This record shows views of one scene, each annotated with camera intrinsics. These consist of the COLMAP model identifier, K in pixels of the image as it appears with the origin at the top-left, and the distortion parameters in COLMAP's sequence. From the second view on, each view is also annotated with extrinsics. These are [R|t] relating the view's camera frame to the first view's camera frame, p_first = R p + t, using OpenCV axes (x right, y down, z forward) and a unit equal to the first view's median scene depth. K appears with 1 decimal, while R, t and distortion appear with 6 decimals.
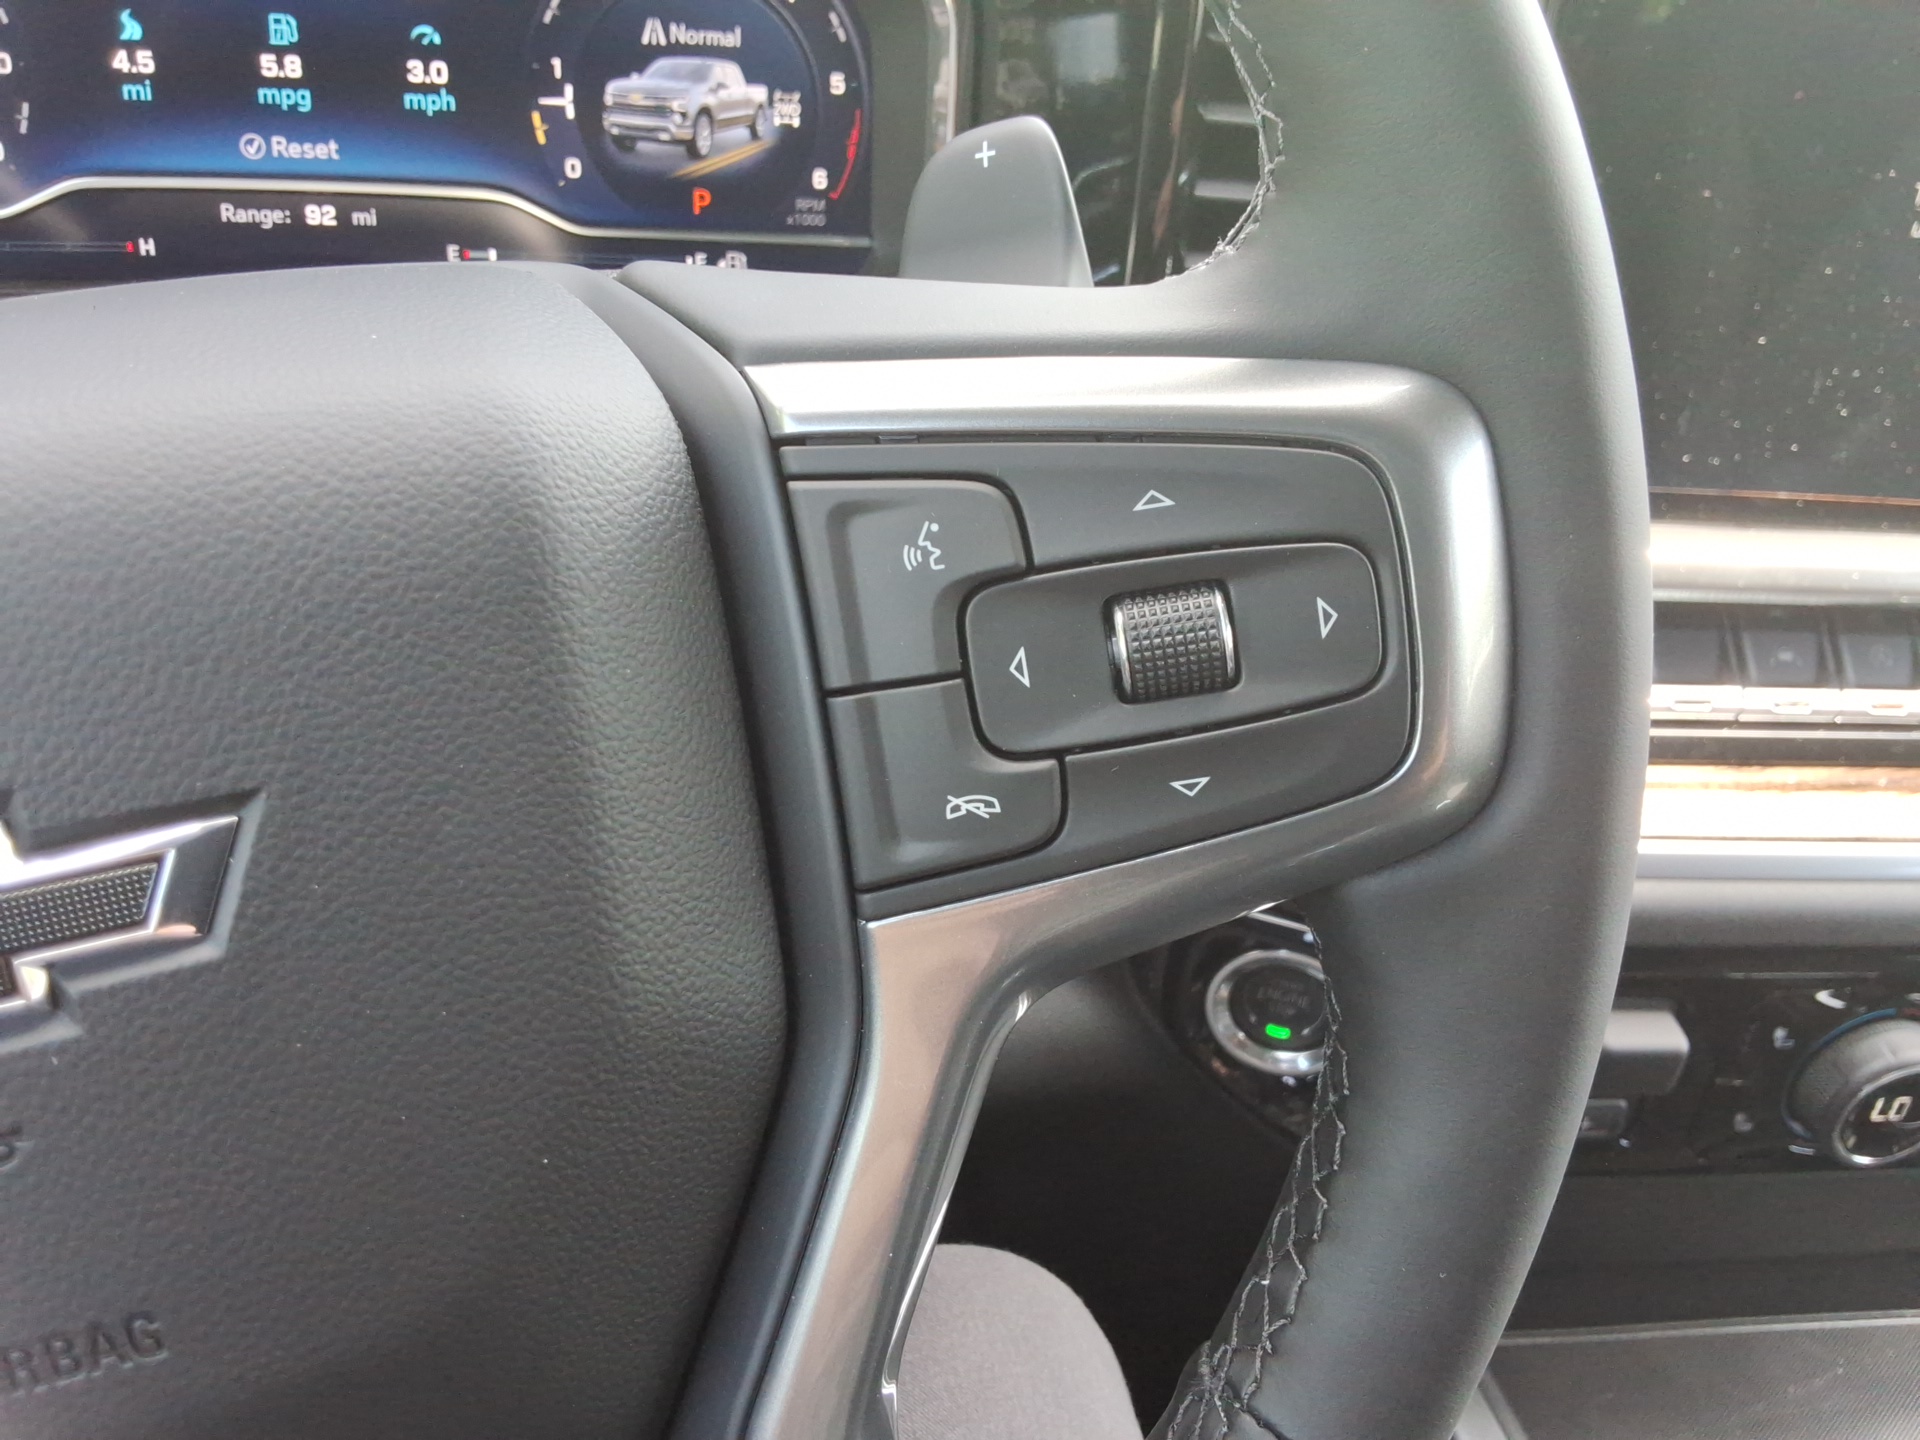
lens RADIAL K [[1583.7, 0, 952.2], [0, 1583.7, 758.0], [0, 0, 1]] dist [0.096858, -0.213215]
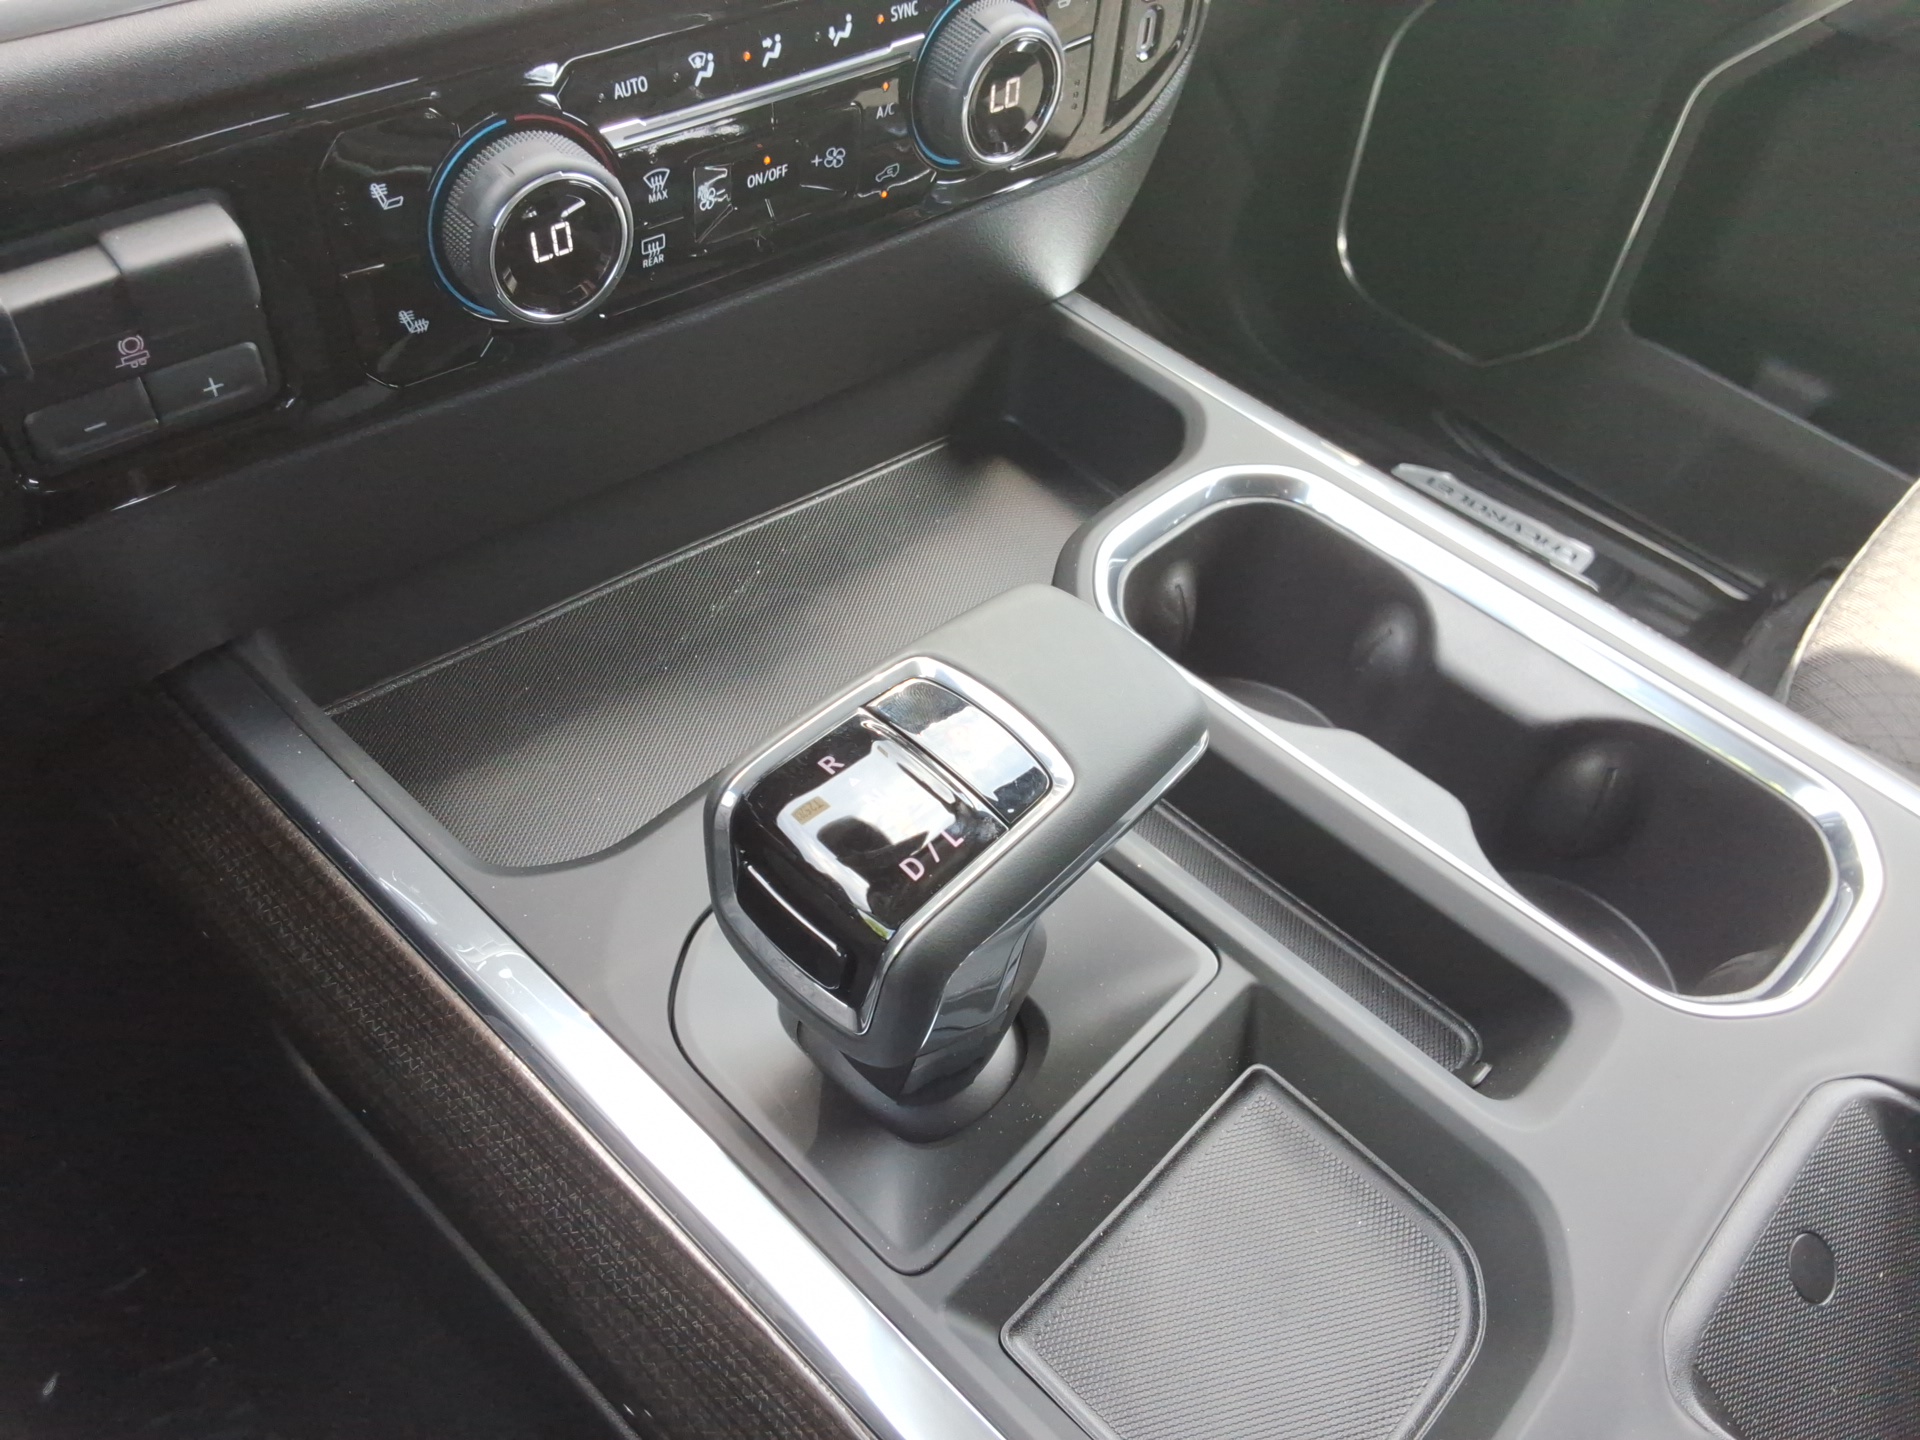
lens RADIAL K [[1552.9, 0, 968.9], [0, 1552.9, 736.1], [0, 0, 1]] dist [0.115587, -0.192624]
pose [[0.824227, -0.429667, 0.368832, 0.354414], [0.298536, 0.883192, 0.361730, 0.219100], [-0.481172, -0.188038, 0.856221, 0.118156]]
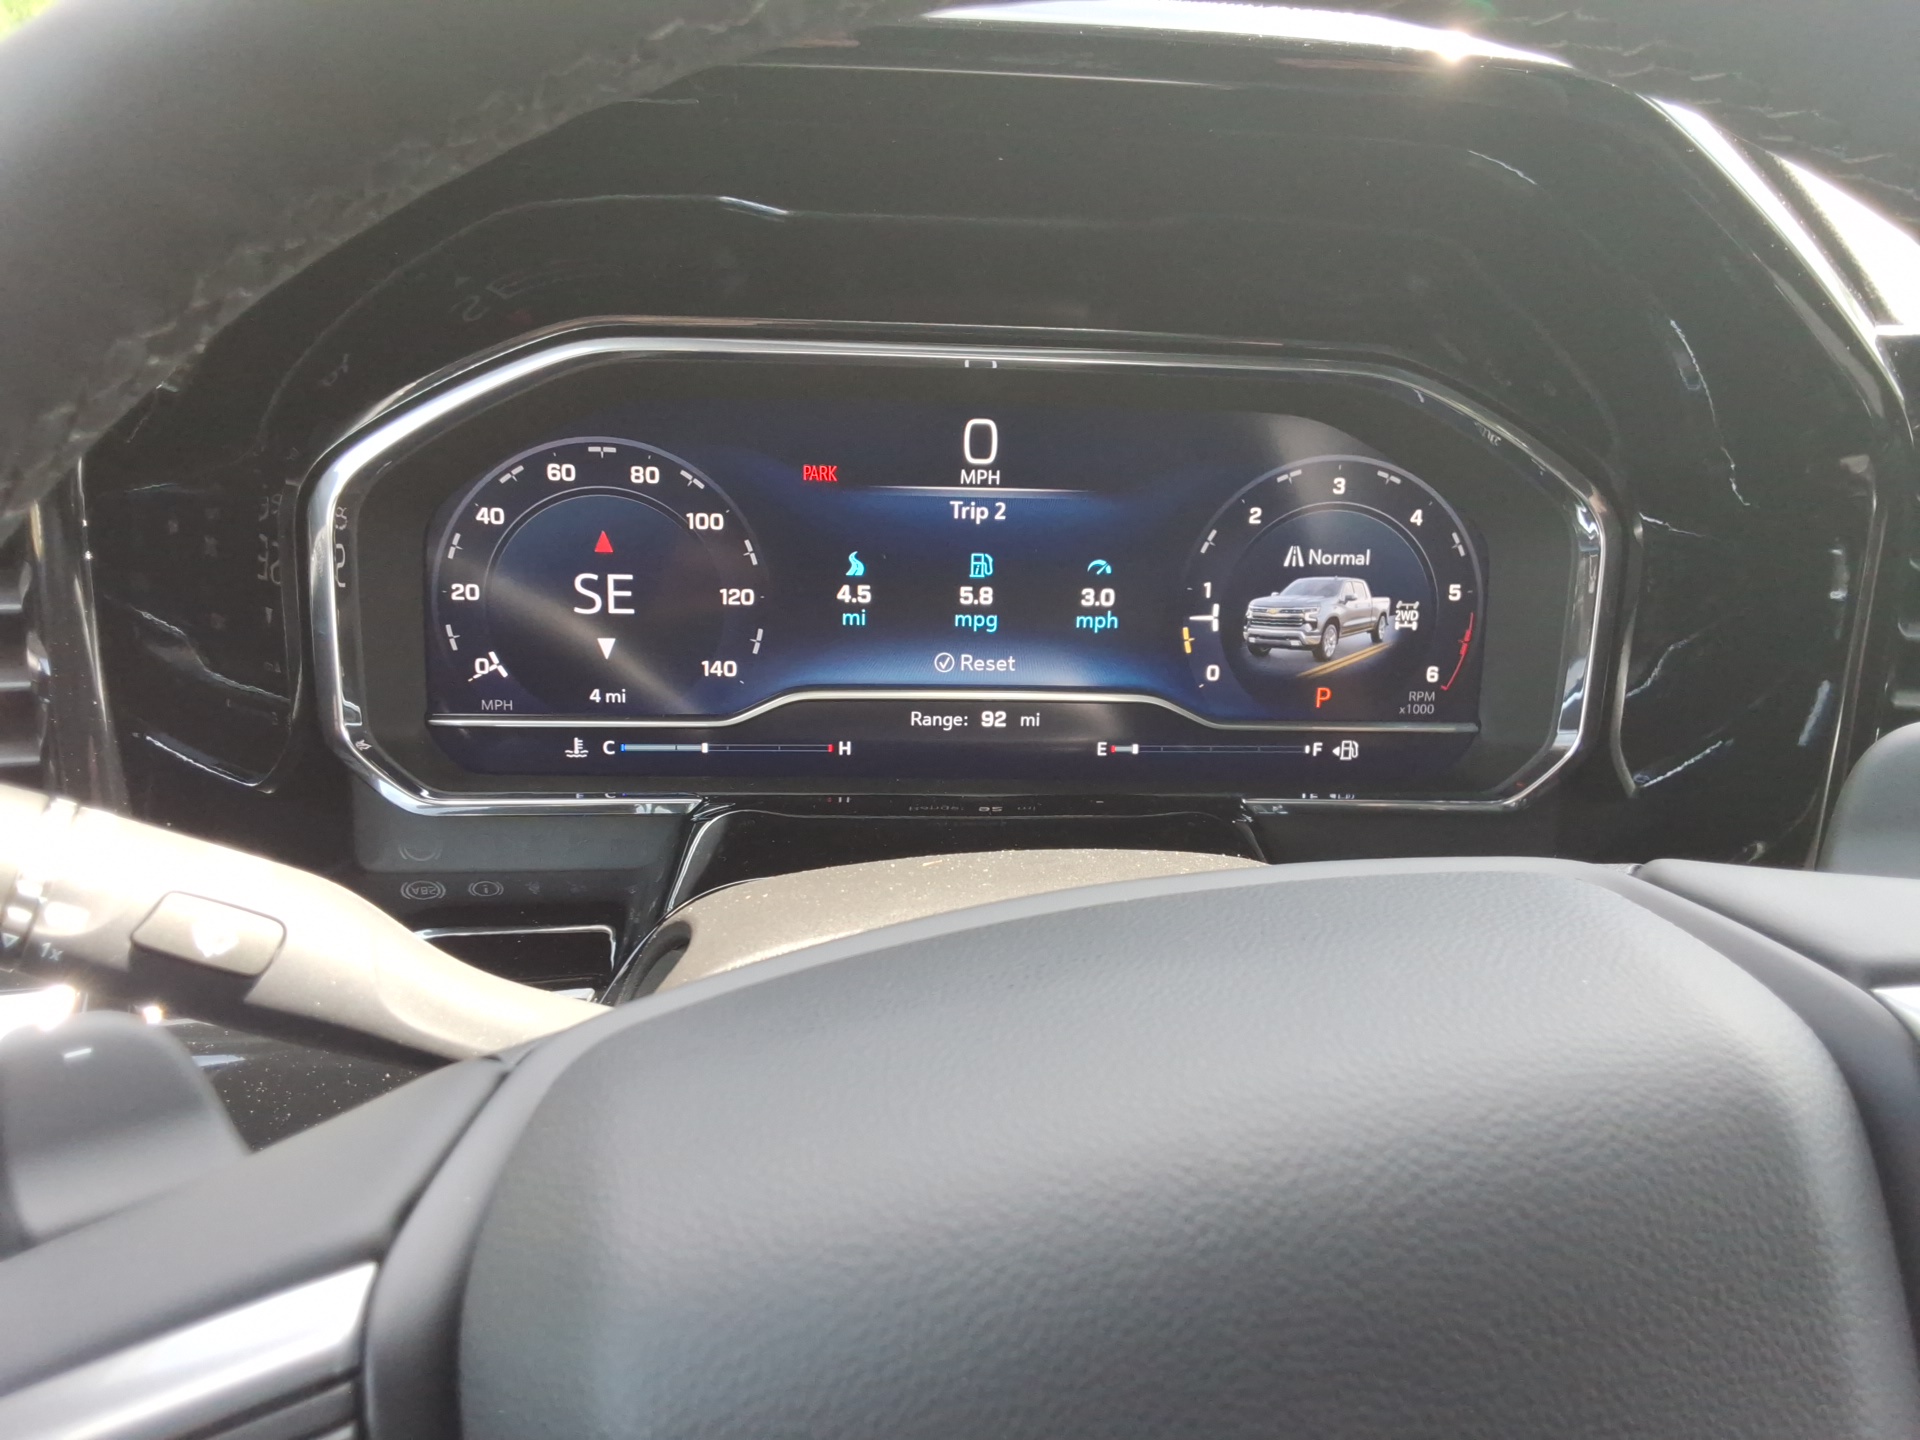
lens RADIAL K [[1556.5, 0, 978.2], [0, 1556.5, 749.9], [0, 0, 1]] dist [0.109081, -0.179030]
pose [[0.988913, -0.007624, -0.148299, -0.242921], [-0.027566, 0.971896, -0.233791, -0.062236], [0.145913, 0.235287, 0.960911, -0.045785]]
